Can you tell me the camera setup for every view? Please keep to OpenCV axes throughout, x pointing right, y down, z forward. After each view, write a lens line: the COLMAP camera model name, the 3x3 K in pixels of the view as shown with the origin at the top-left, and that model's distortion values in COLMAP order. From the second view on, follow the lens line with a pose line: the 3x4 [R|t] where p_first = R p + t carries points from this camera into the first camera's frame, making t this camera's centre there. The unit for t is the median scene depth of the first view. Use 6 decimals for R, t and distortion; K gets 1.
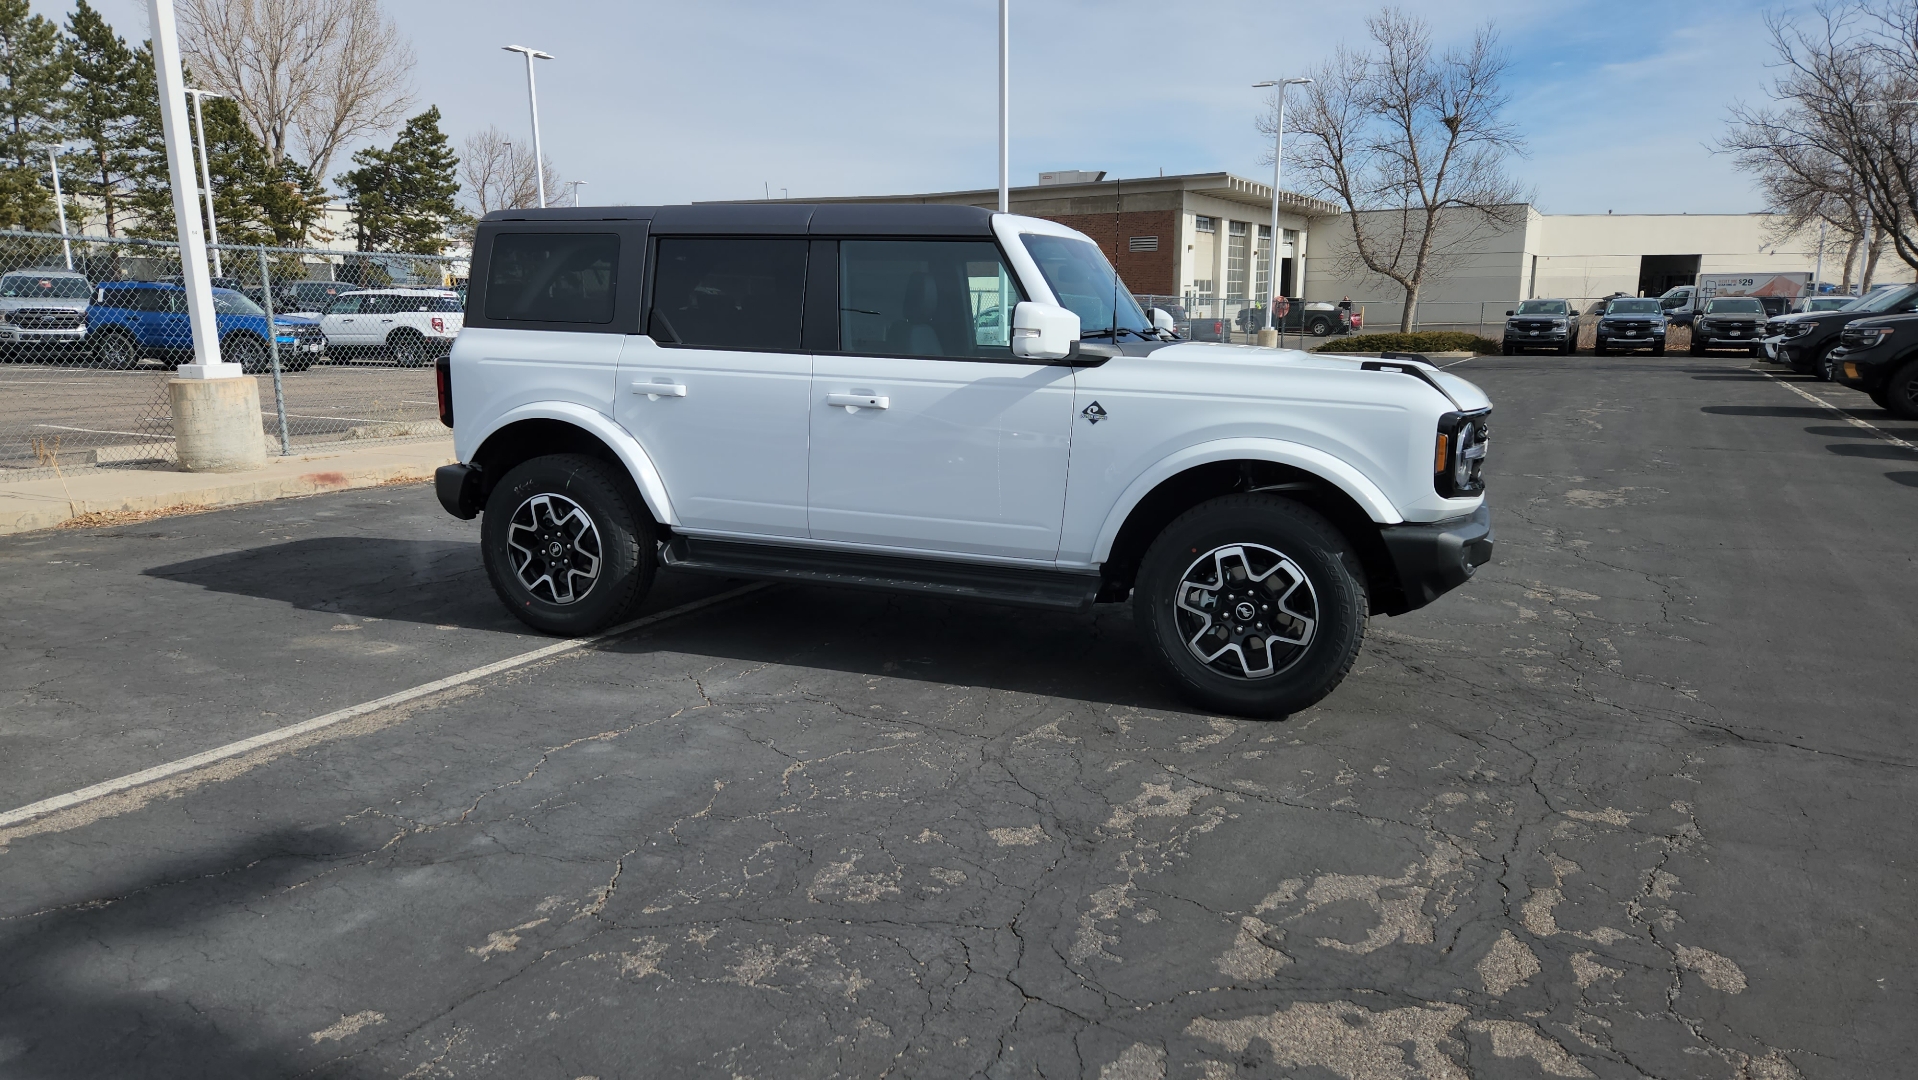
lens RADIAL K [[1278.5, 0, 923.6], [0, 1278.5, 564.1], [0, 0, 1]] dist [0.071758, -0.055632]
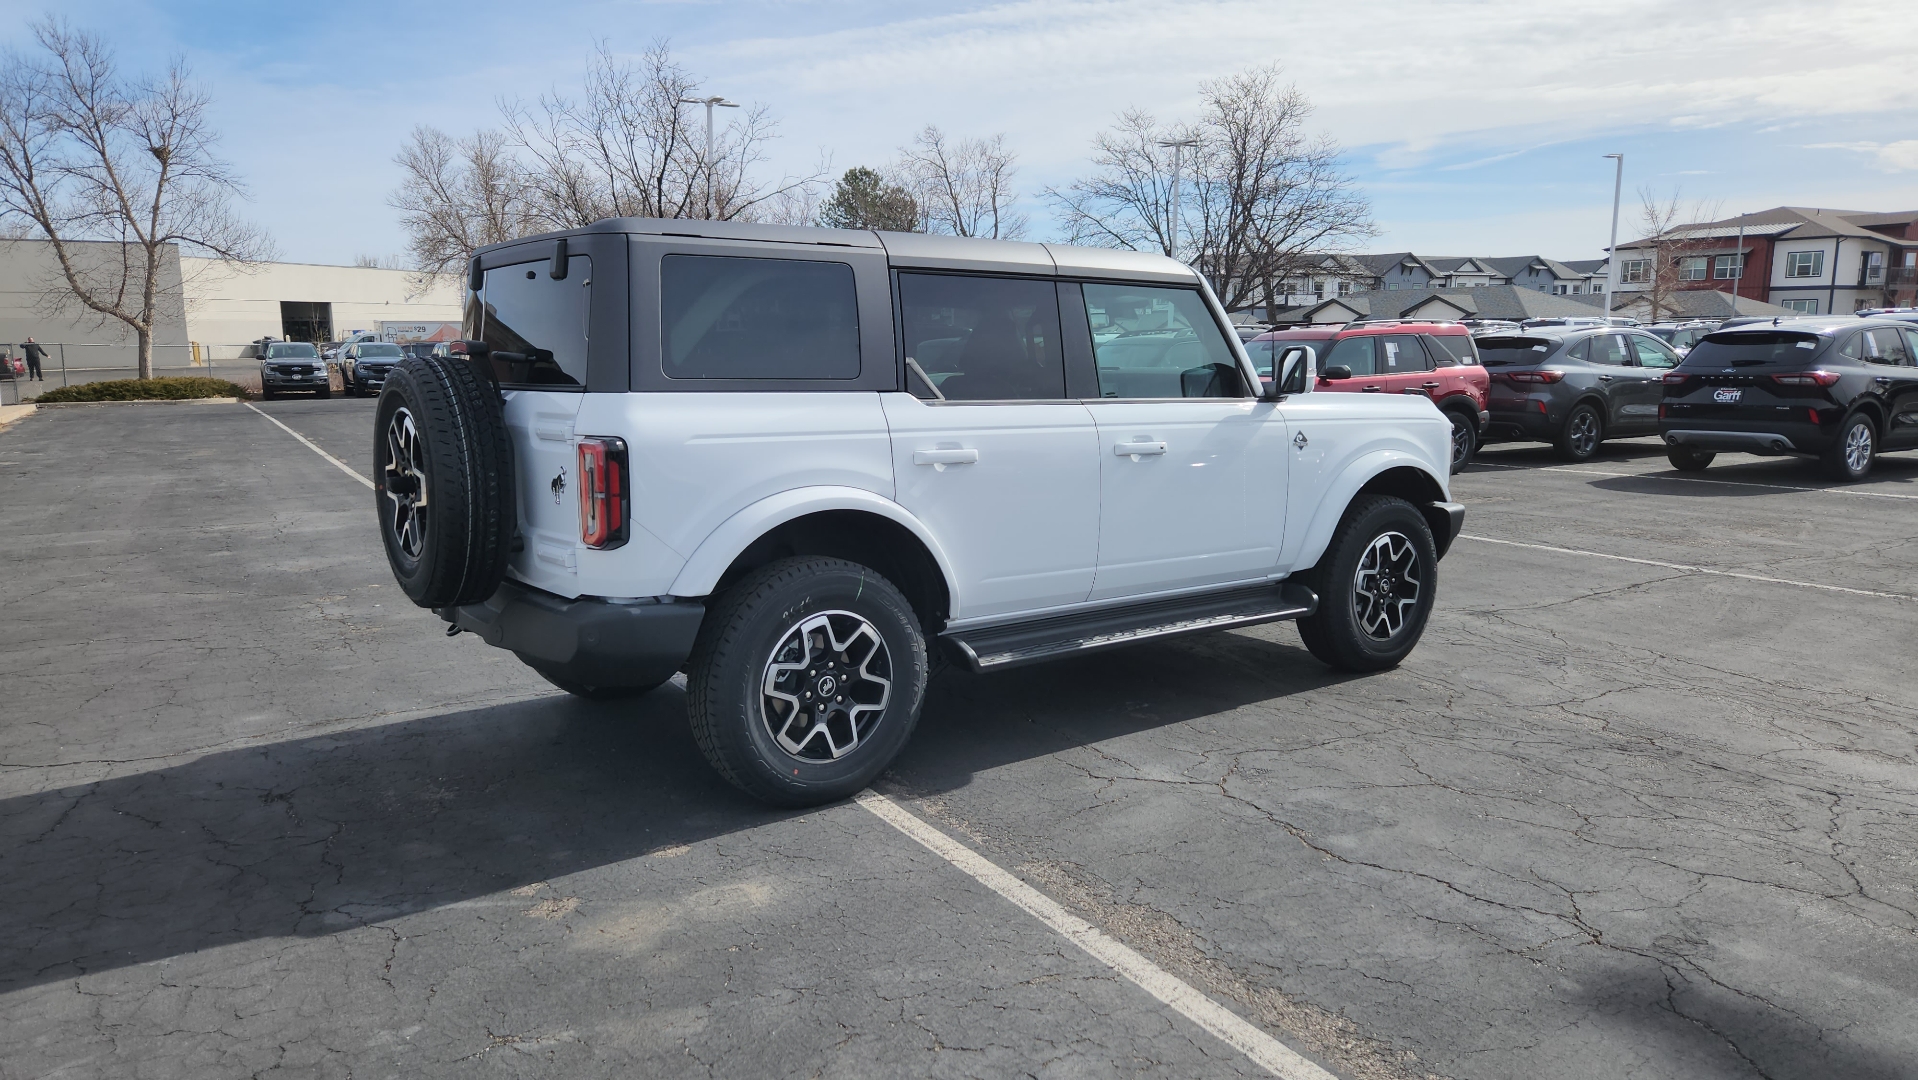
lens RADIAL K [[1278.5, 0, 924.5], [0, 1278.5, 551.8], [0, 0, 1]] dist [0.071758, -0.055632]
pose [[0.537327, -0.138838, 0.831868, -0.899358], [0.173354, 0.983477, 0.052168, -0.121688], [-0.825365, 0.116176, 0.552517, 0.570987]]
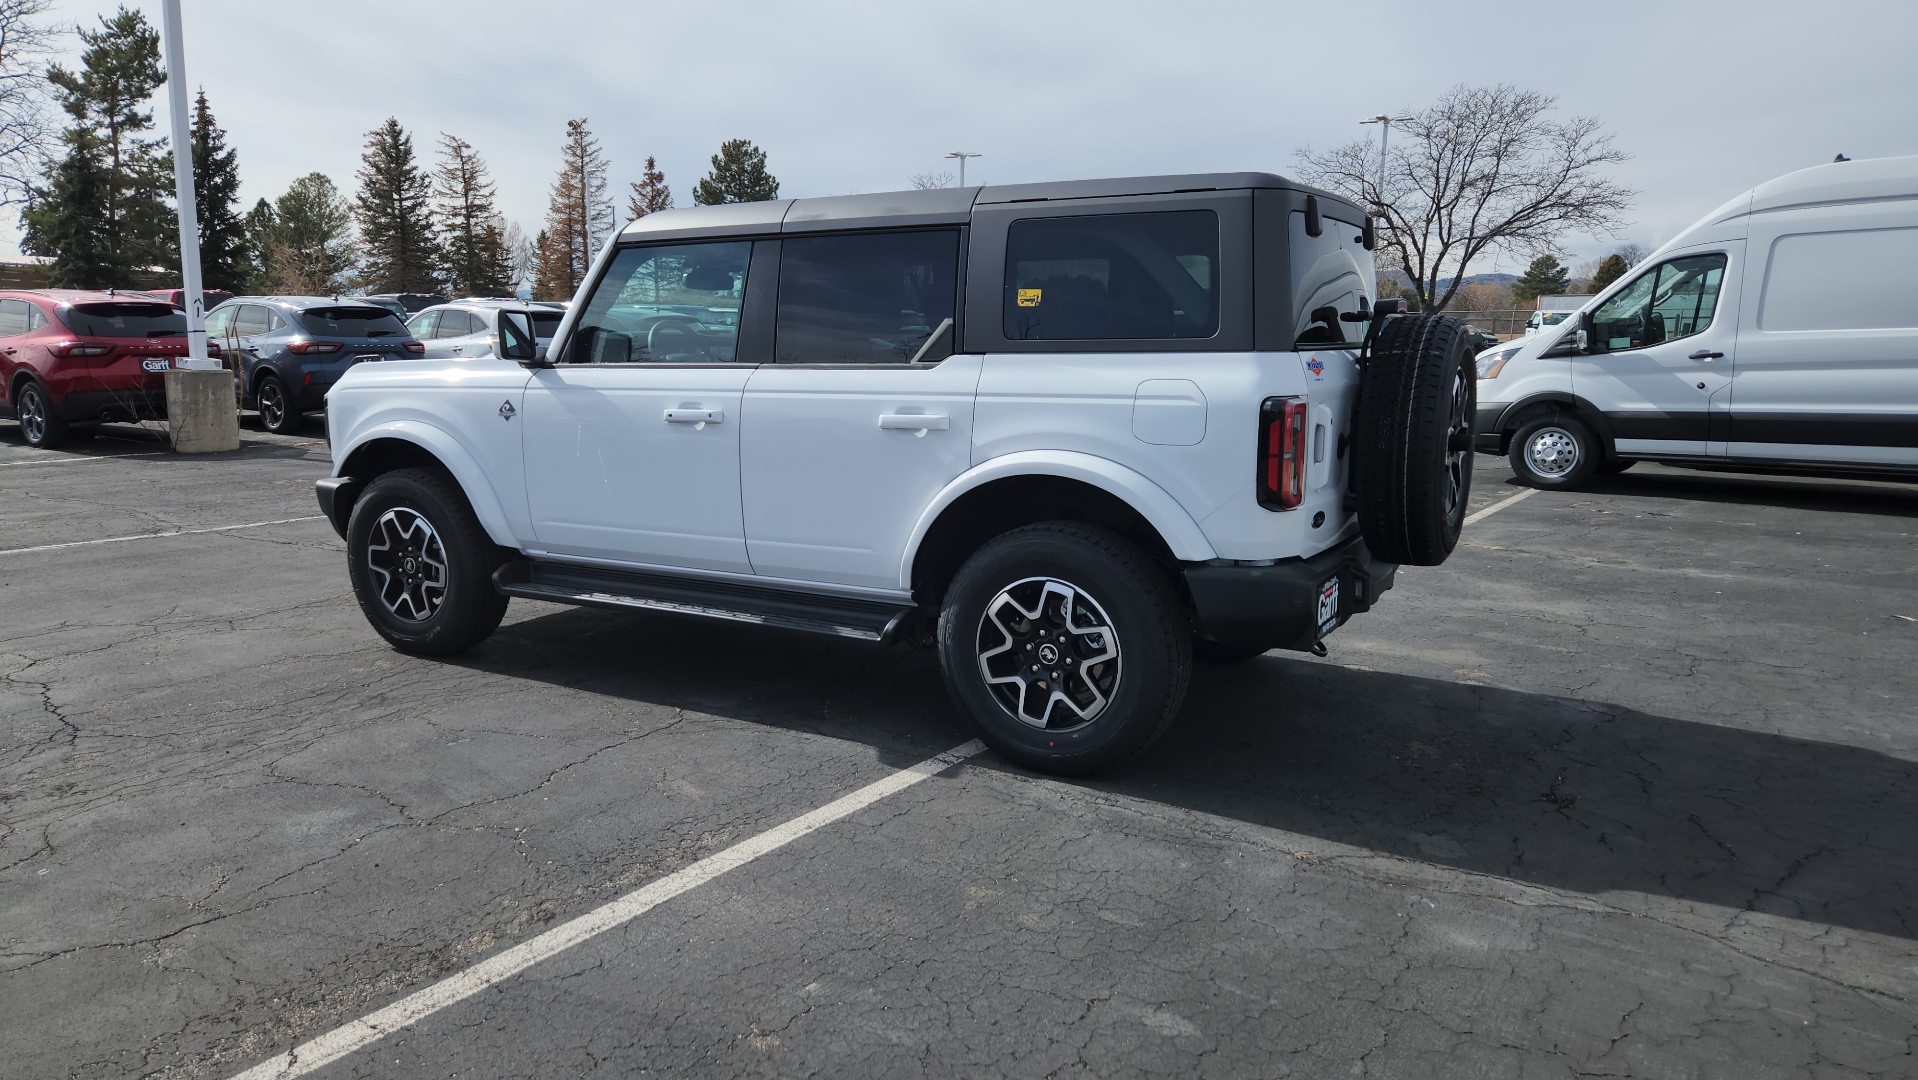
lens RADIAL K [[1278.5, 0, 914.1], [0, 1278.5, 550.7], [0, 0, 1]] dist [0.071758, -0.055632]
pose [[-0.988851, -0.038846, 0.143750, -0.202446], [0.014902, 0.934710, 0.355098, -0.397707], [-0.148159, 0.353281, -0.923711, 2.055640]]
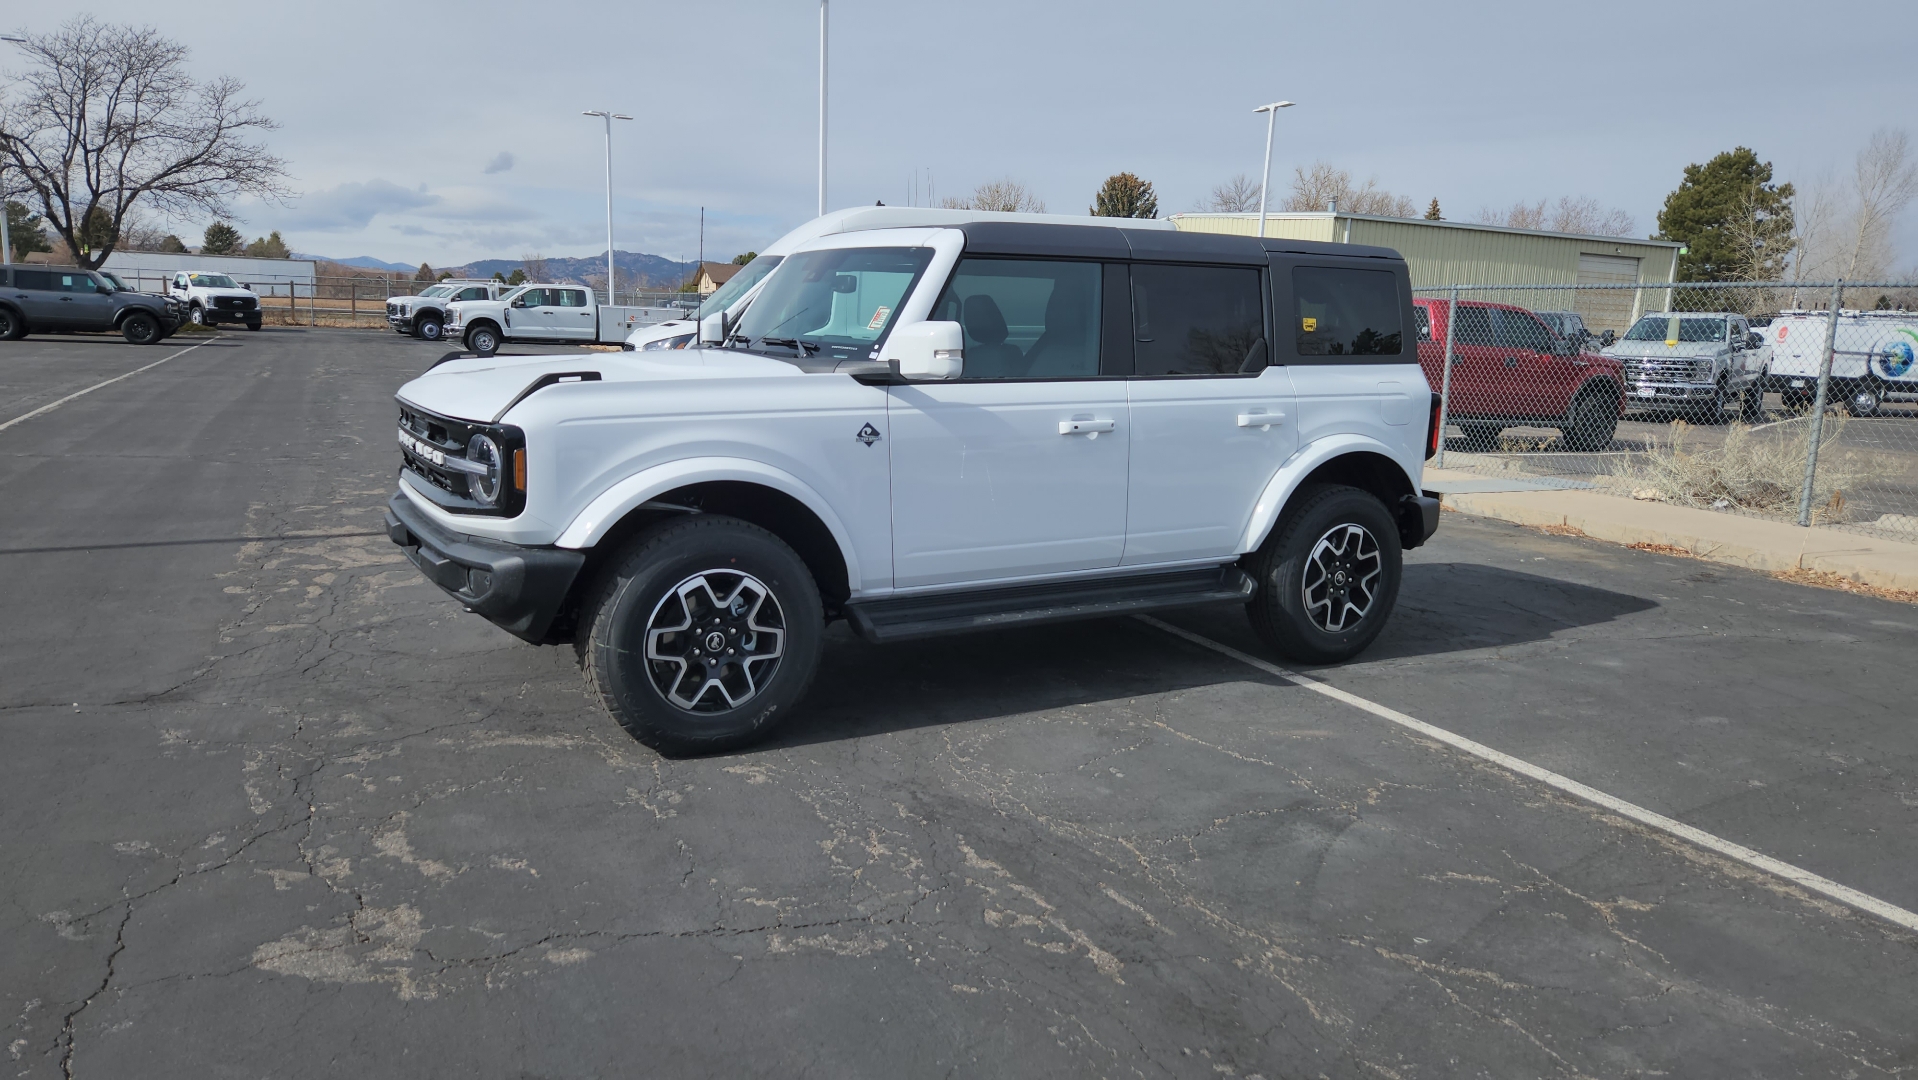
lens RADIAL K [[1278.5, 0, 921.6], [0, 1278.5, 561.4], [0, 0, 1]] dist [0.071758, -0.055632]
pose [[-0.613867, 0.116143, -0.780819, 0.877231], [-0.191257, 0.937767, 0.289851, -0.330175], [0.765891, 0.327267, -0.553451, 1.692403]]
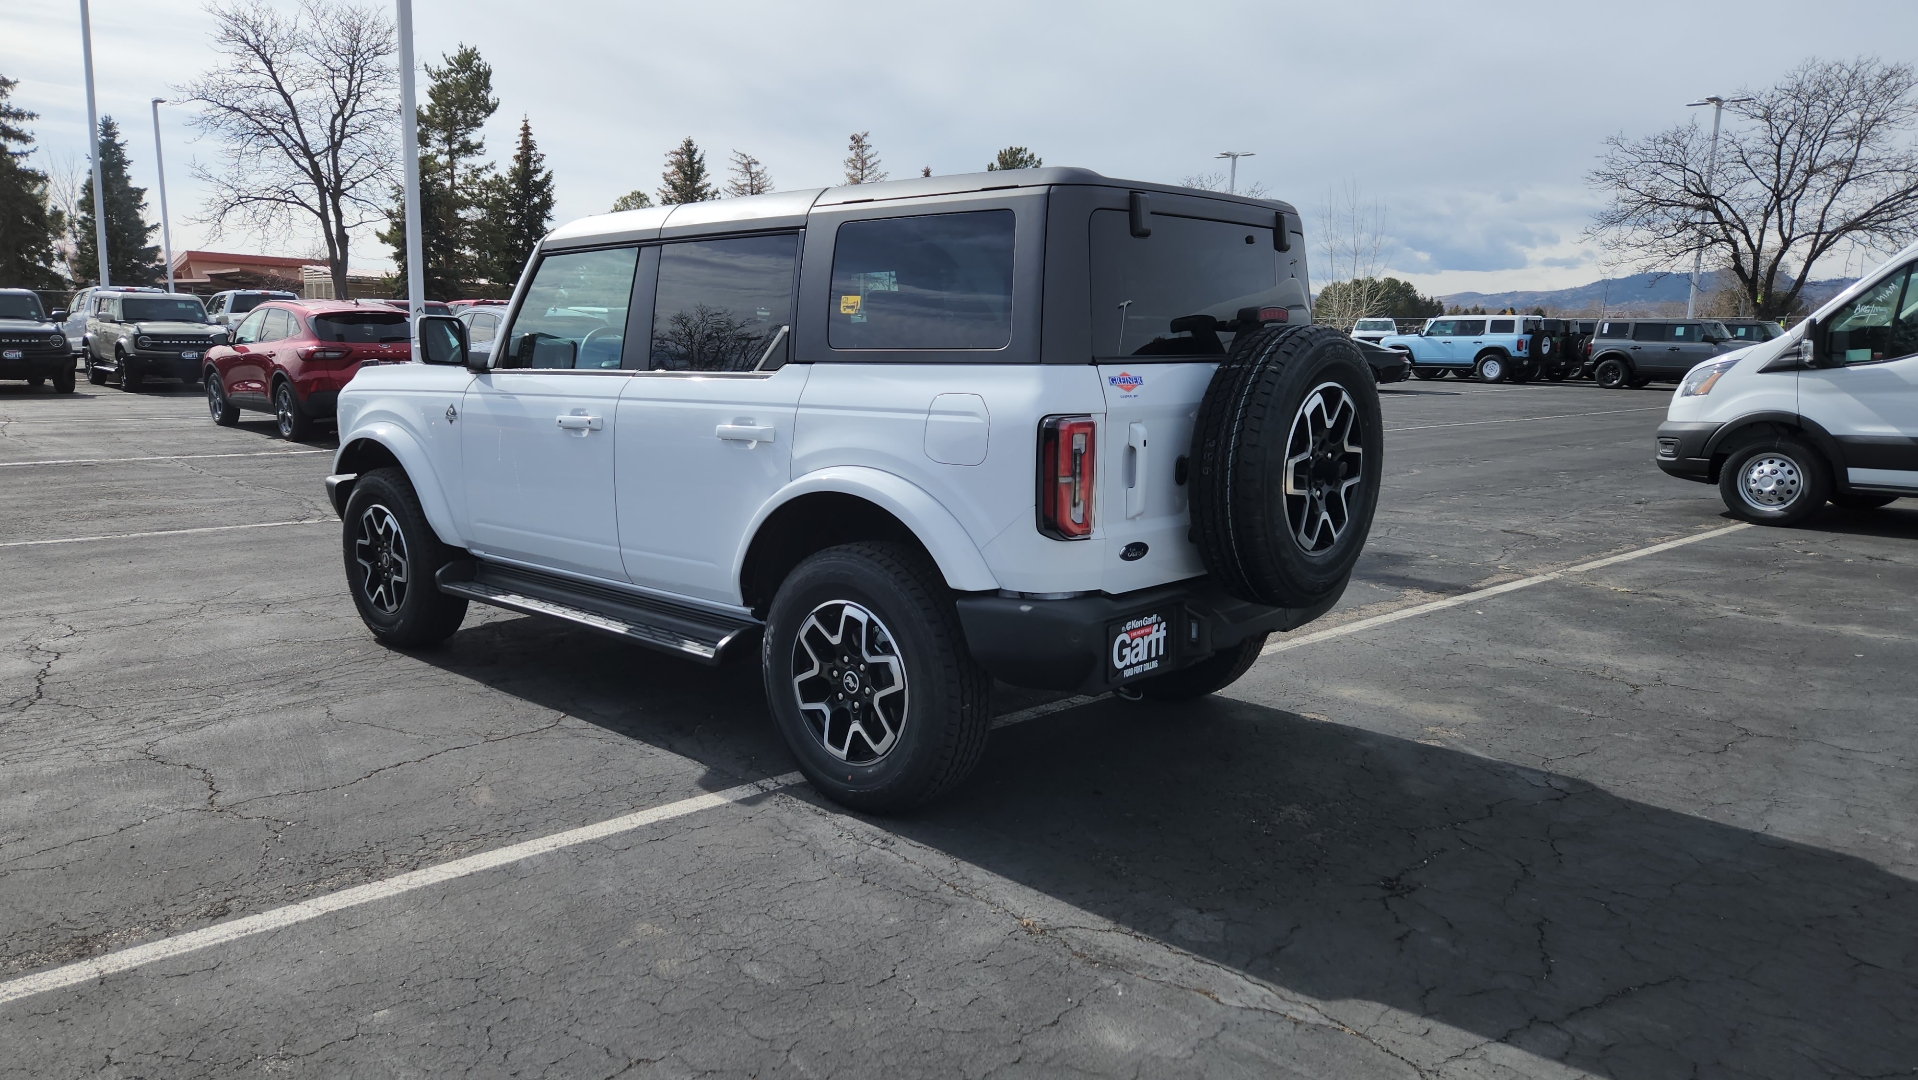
lens RADIAL K [[1278.5, 0, 921.3], [0, 1278.5, 552.4], [0, 0, 1]] dist [0.071758, -0.055632]
pose [[-0.933314, -0.076772, 0.350759, -0.456154], [0.052428, 0.937267, 0.344647, -0.383541], [-0.355214, 0.340053, -0.870739, 1.951503]]
